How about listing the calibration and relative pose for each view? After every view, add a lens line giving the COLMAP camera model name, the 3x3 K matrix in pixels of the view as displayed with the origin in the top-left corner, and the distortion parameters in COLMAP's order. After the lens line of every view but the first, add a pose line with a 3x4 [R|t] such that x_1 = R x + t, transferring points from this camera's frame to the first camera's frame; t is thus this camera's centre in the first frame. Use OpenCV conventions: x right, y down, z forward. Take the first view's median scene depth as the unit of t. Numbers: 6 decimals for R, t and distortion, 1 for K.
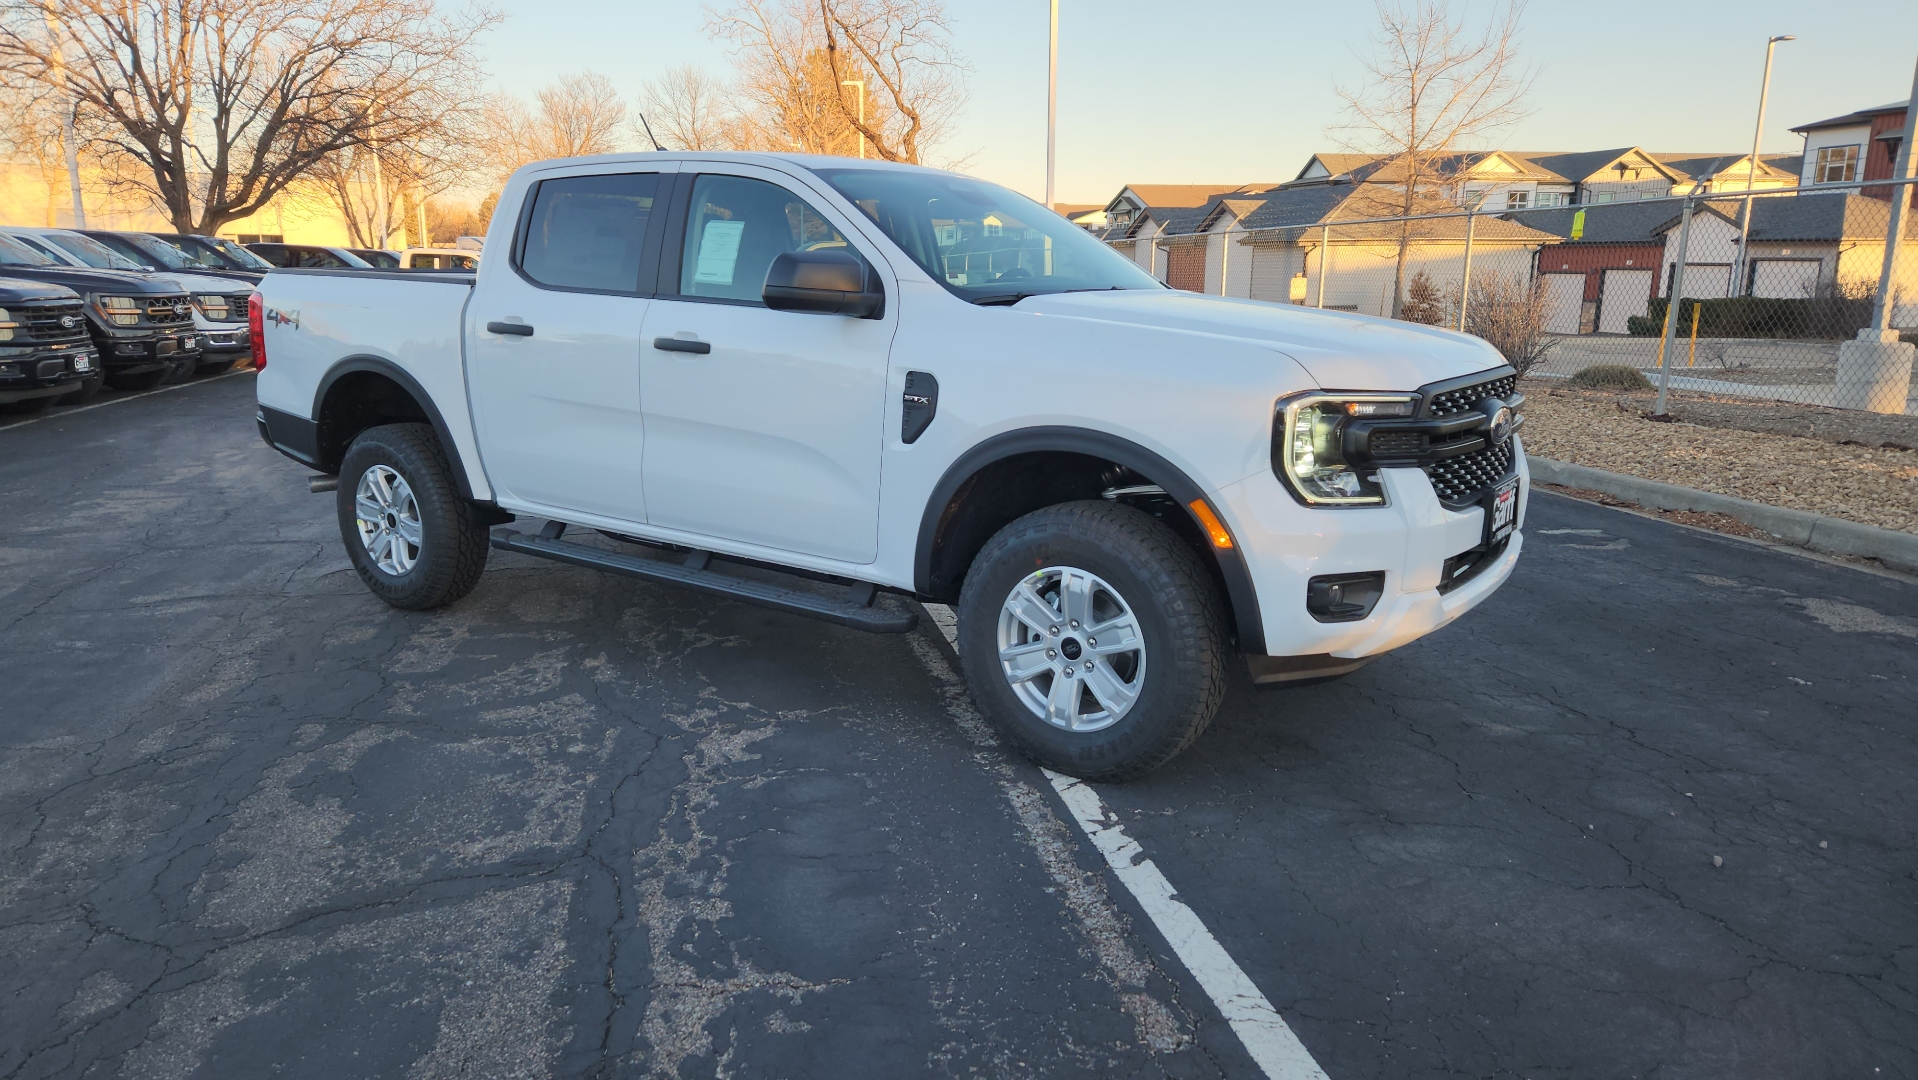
lens RADIAL K [[1285.6, 0, 935.2], [0, 1285.6, 537.2], [0, 0, 1]] dist [0.076951, -0.061679]
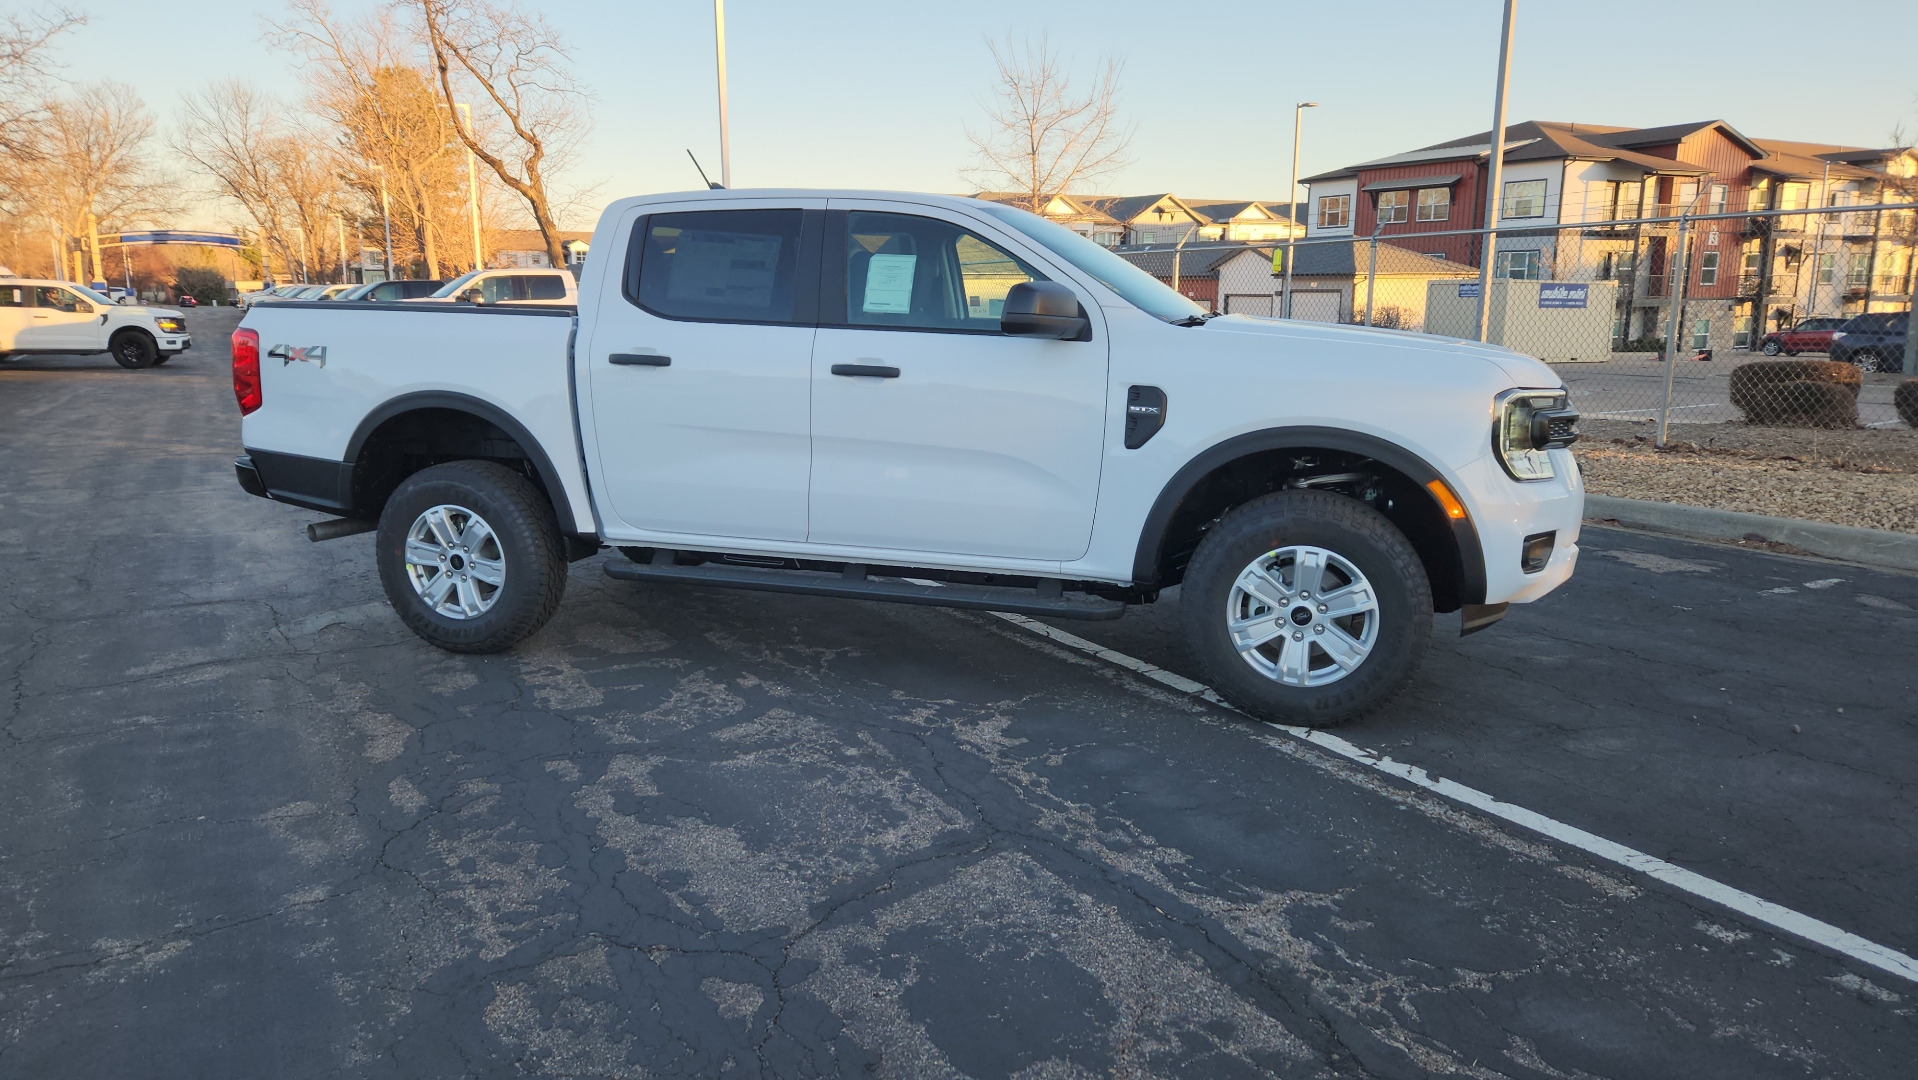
lens RADIAL K [[1283.6, 0, 919.8], [0, 1283.6, 527.4], [0, 0, 1]] dist [0.080456, -0.066843]
pose [[0.953614, -0.058821, 0.295229, -0.470428], [0.067630, 0.997516, -0.019707, 0.004702], [-0.293337, 0.038759, 0.955223, -0.022479]]
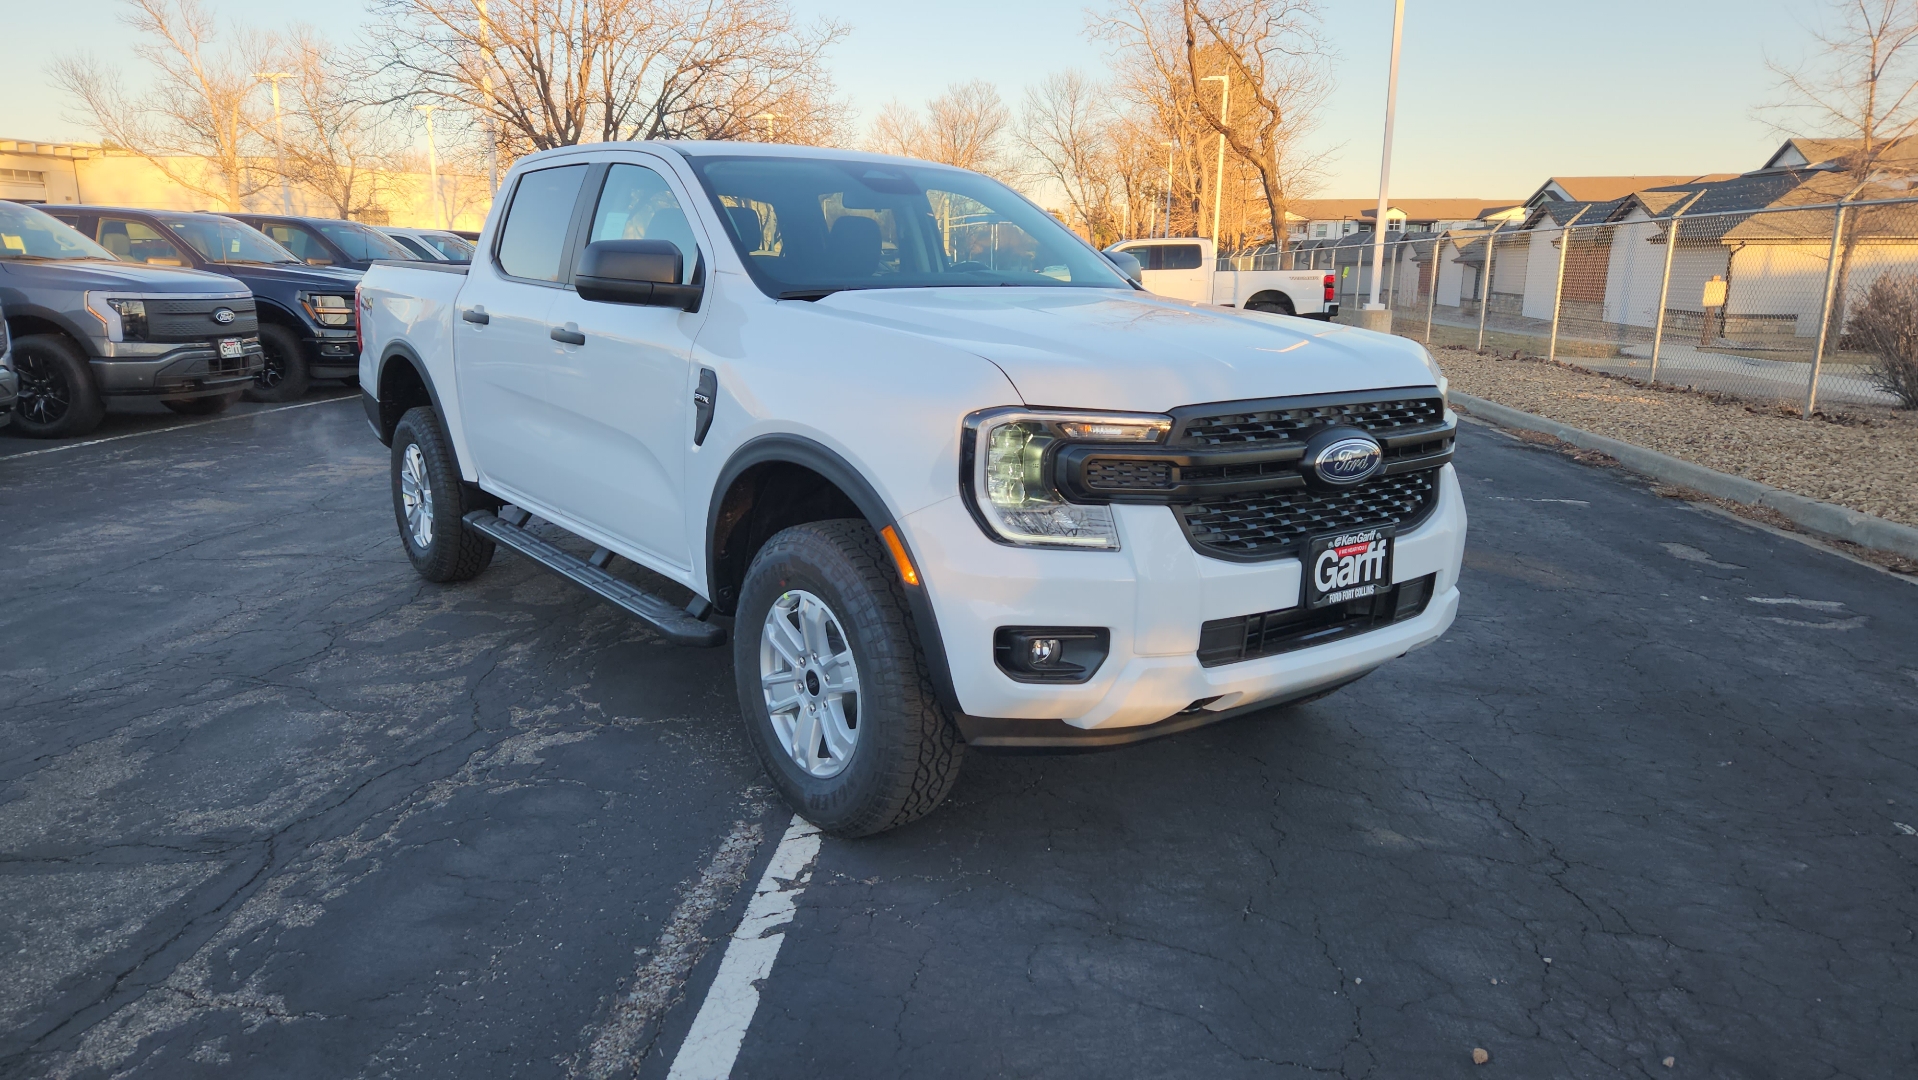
lens RADIAL K [[1280.3, 0, 913.3], [0, 1280.3, 532.9], [0, 0, 1]] dist [0.081007, -0.064680]
pose [[0.952564, 0.069513, -0.296293, 0.354675], [-0.070527, 0.997483, 0.007279, -0.023996], [0.296054, 0.013963, 0.955069, 0.137633]]
